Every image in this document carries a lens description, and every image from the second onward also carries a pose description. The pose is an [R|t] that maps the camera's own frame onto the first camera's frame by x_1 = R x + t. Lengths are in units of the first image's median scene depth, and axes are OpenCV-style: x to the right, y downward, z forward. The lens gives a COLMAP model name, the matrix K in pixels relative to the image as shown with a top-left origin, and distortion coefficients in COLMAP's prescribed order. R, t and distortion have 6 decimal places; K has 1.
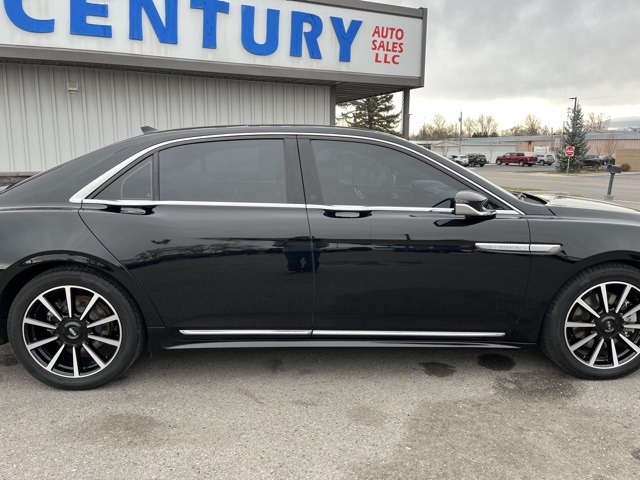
lens RADIAL K [[484.1, 0, 316.6], [0, 484.1, 232.6], [0, 0, 1]] dist [0.066847, -0.089506]
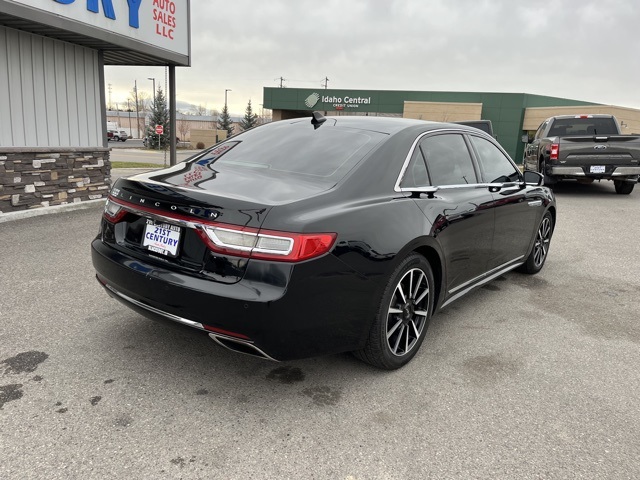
lens RADIAL K [[484.1, 0, 318.9], [0, 484.1, 242.1], [0, 0, 1]] dist [0.066847, -0.089506]
pose [[0.648415, -0.130729, 0.749978, -1.246889], [0.078663, 0.991378, 0.104797, -0.067969], [-0.757212, -0.008956, 0.653108, 0.400769]]
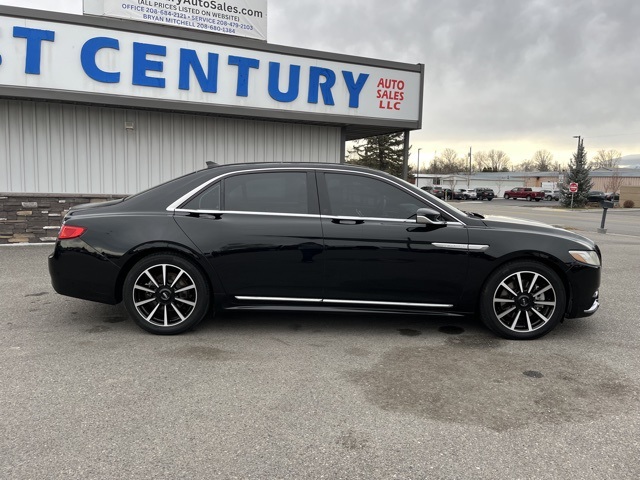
lens RADIAL K [[484.1, 0, 318.3], [0, 484.1, 233.7], [0, 0, 1]] dist [0.066847, -0.089506]
pose [[0.999603, 0.021438, -0.018298, 0.000543], [-0.022506, 0.997923, -0.060357, 0.081992], [0.016966, 0.060745, 0.998009, -0.454067]]
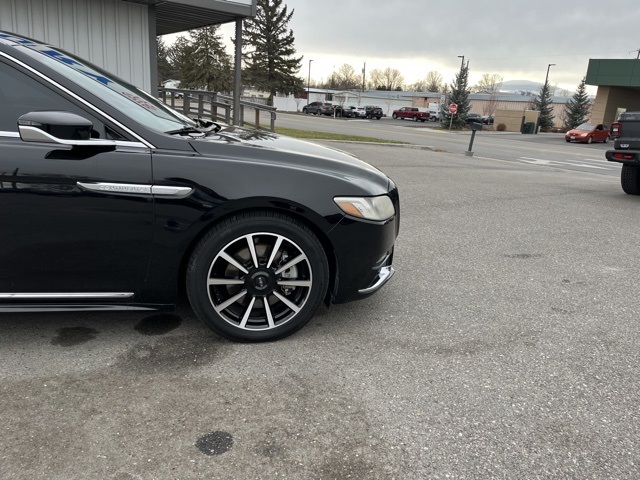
lens RADIAL K [[484.1, 0, 320.0], [0, 484.1, 233.1], [0, 0, 1]] dist [0.066847, -0.089506]
pose [[0.980580, 0.012322, 0.195730, 0.491613], [-0.033052, 0.994132, 0.102996, 0.009112], [-0.193313, -0.107465, 0.975234, 0.133635]]
